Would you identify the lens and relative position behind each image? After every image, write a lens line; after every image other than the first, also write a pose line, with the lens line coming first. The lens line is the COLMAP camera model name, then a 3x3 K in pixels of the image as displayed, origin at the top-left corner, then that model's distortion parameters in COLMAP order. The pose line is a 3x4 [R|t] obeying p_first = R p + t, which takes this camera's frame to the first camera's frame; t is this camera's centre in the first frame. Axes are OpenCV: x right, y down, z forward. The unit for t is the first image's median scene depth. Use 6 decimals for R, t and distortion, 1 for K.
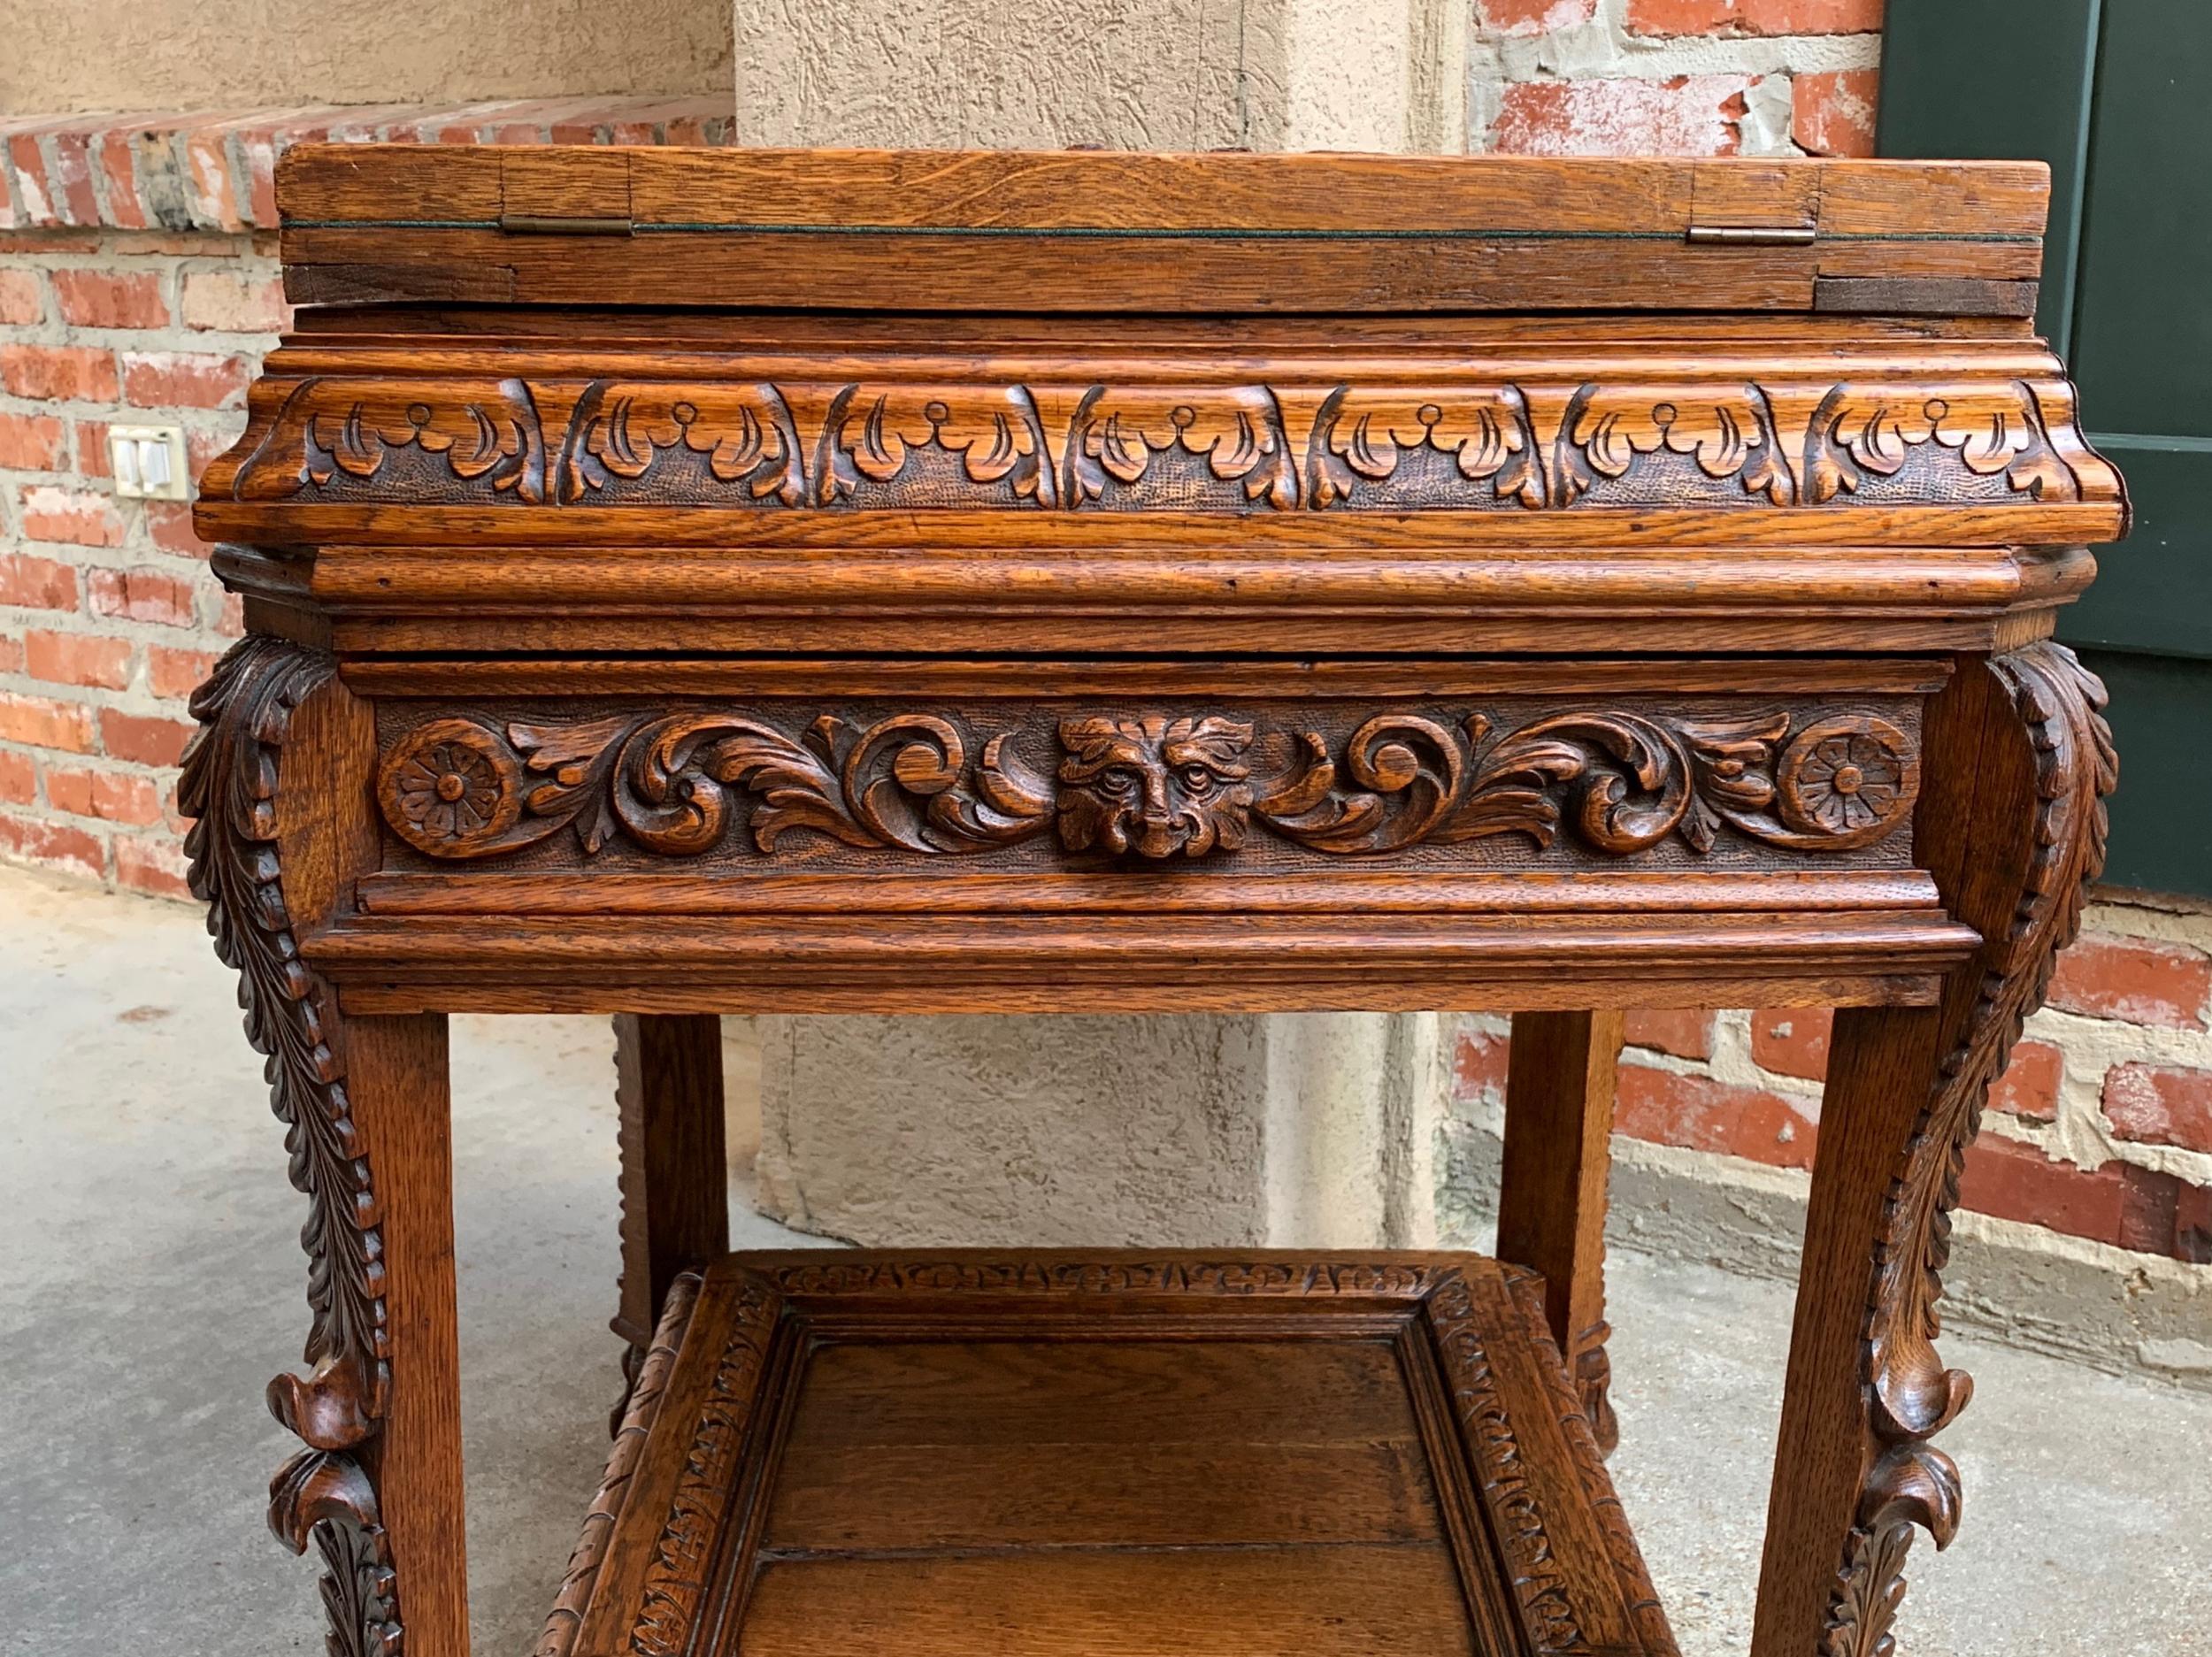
lens RADIAL K [[2535.7, 0, 1109.4], [0, 2535.7, 808.4], [0, 0, 1]] dist [0.003051, 0.000000]
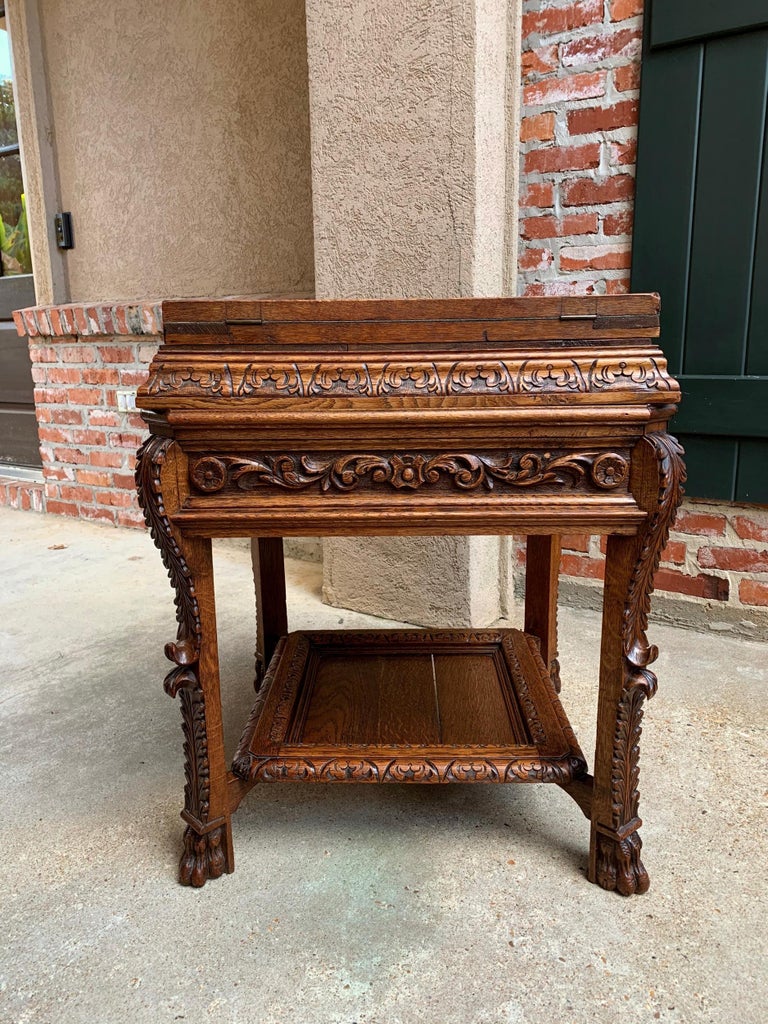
lens RADIAL K [[792.8, 0, 386.9], [0, 792.8, 506.1], [0, 0, 1]] dist [0.012349, -0.005720]
pose [[0.999577, -0.022977, 0.017845, -0.070749], [0.023208, 0.999649, -0.012817, 0.042128], [-0.017544, 0.013226, 0.999759, -0.131400]]
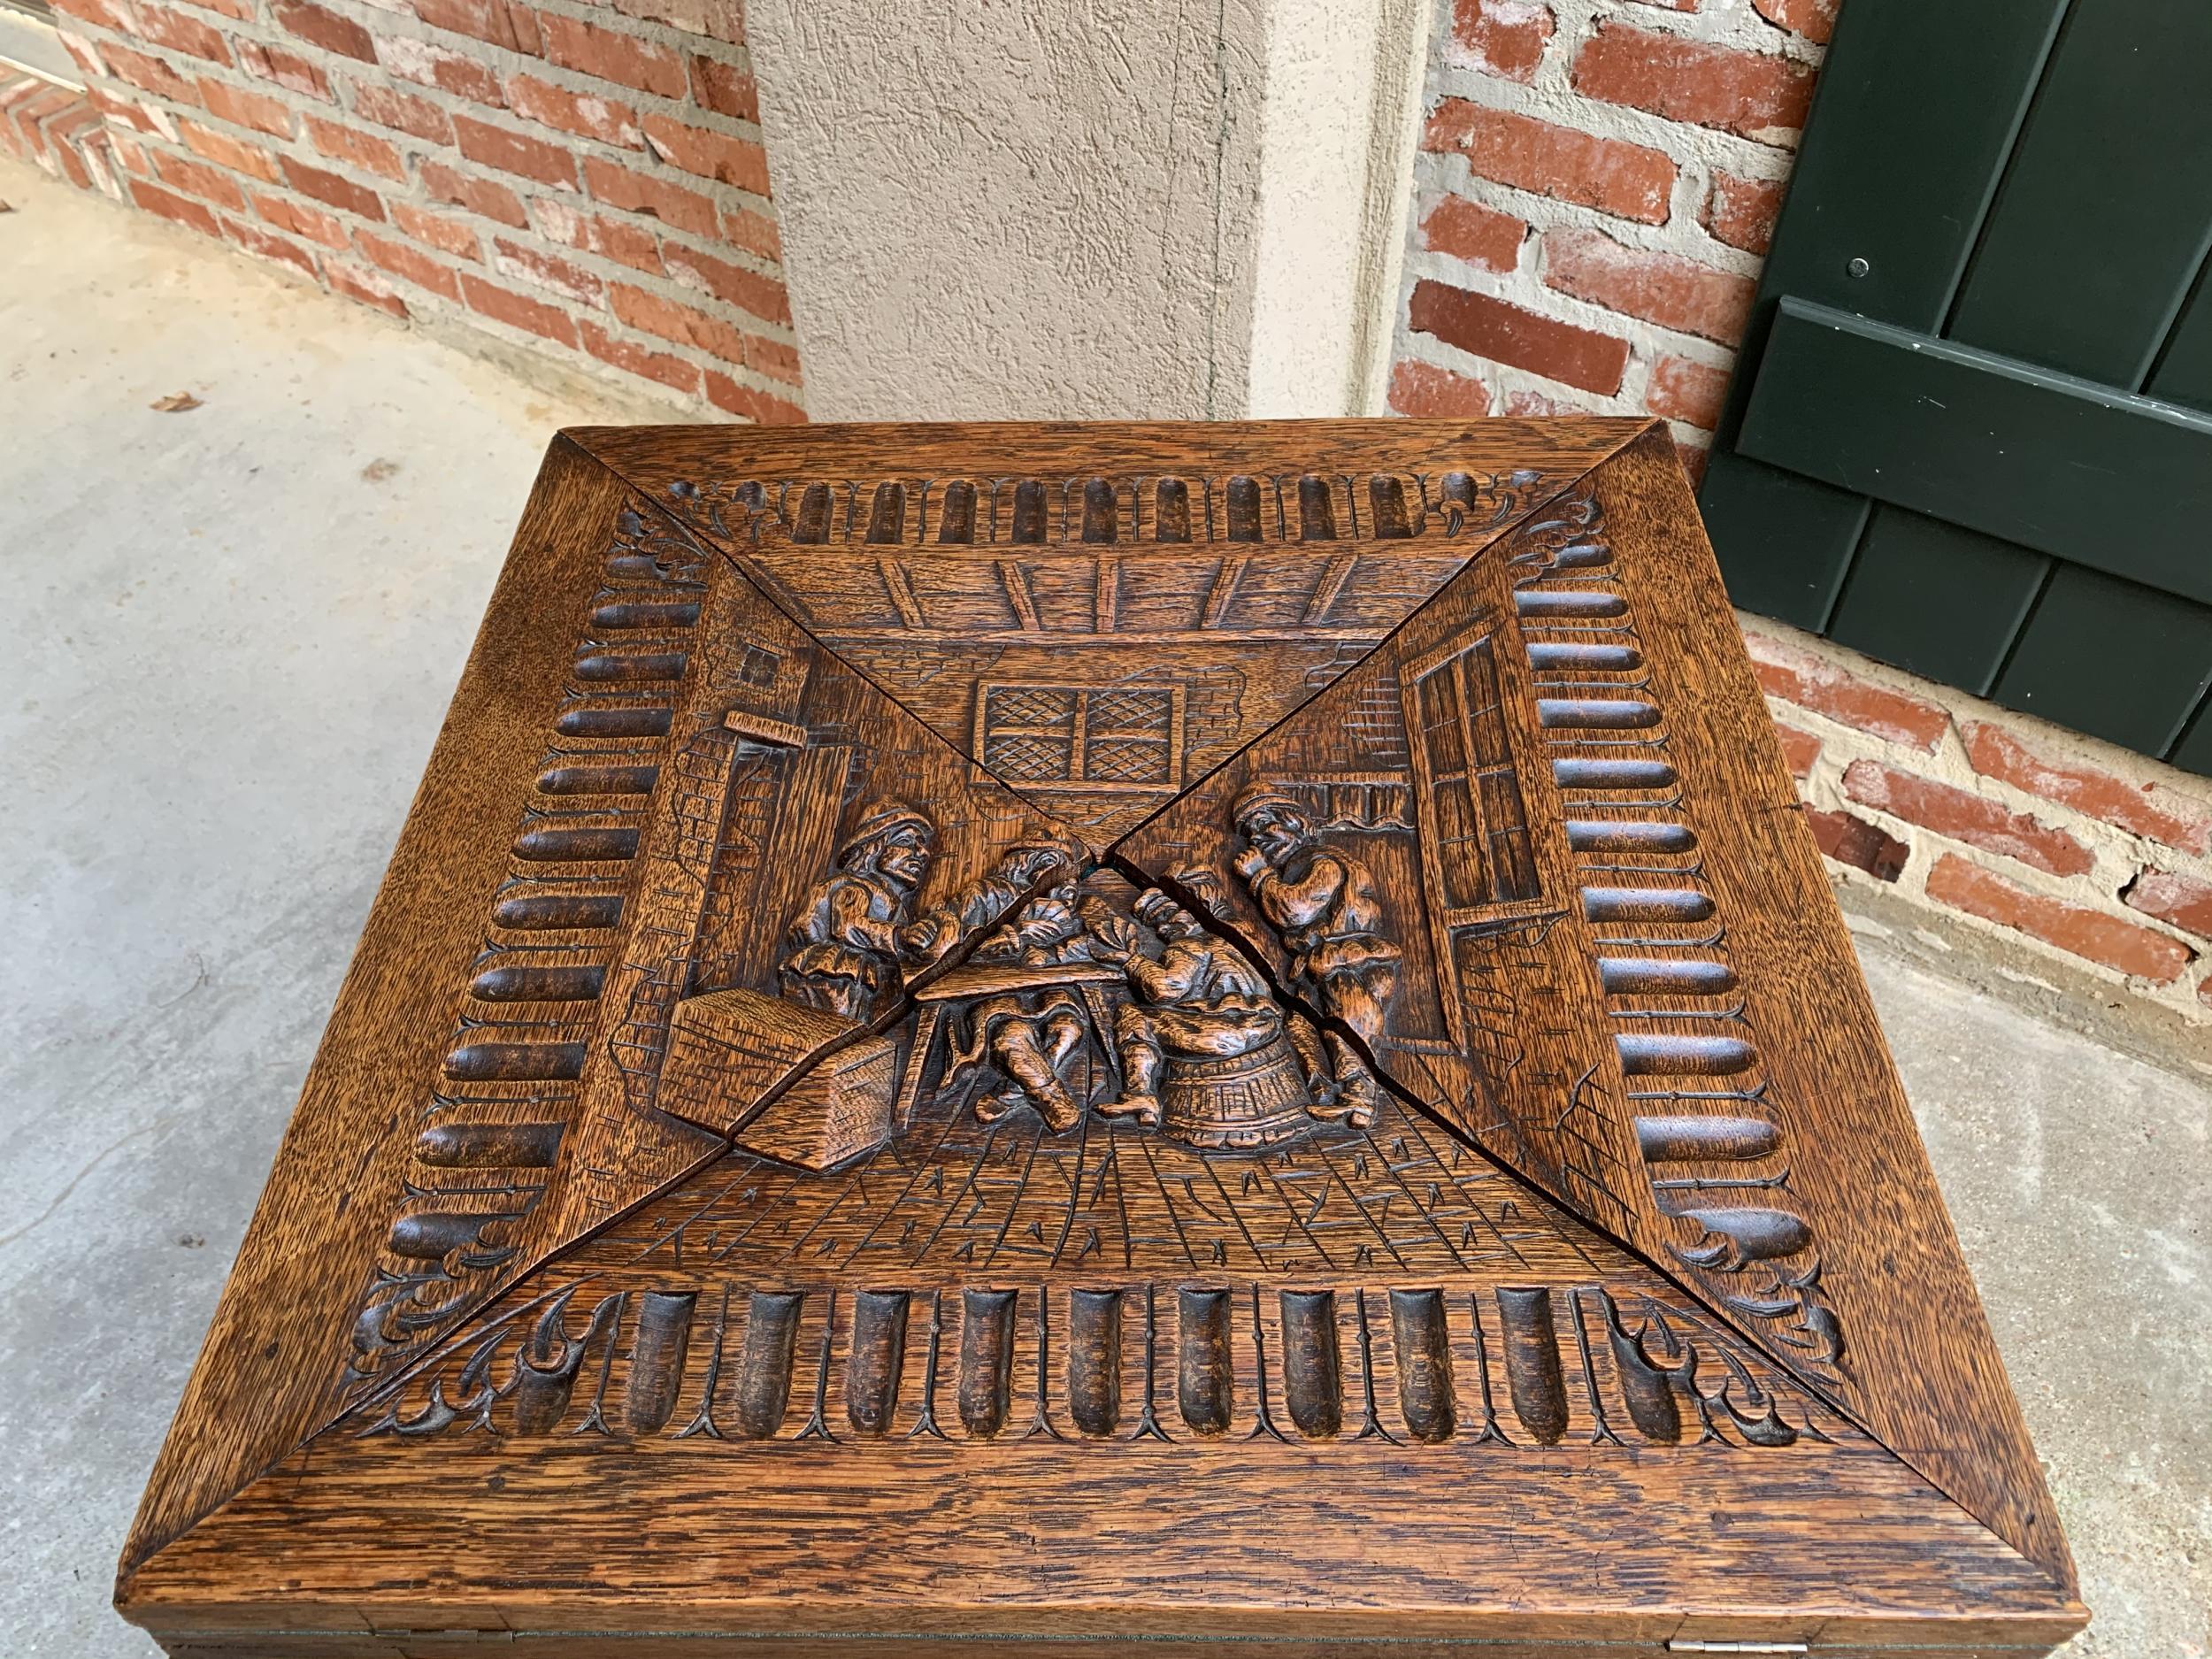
lens RADIAL K [[1712.6, 0, 1104.9], [0, 1712.6, 814.4], [0, 0, 1]] dist [0.012349, -0.005720]
pose [[0.999836, -0.013500, -0.012068, 0.008044], [0.017951, 0.826315, 0.562921, -0.361678], [0.002372, -0.563046, 0.826422, 0.215668]]
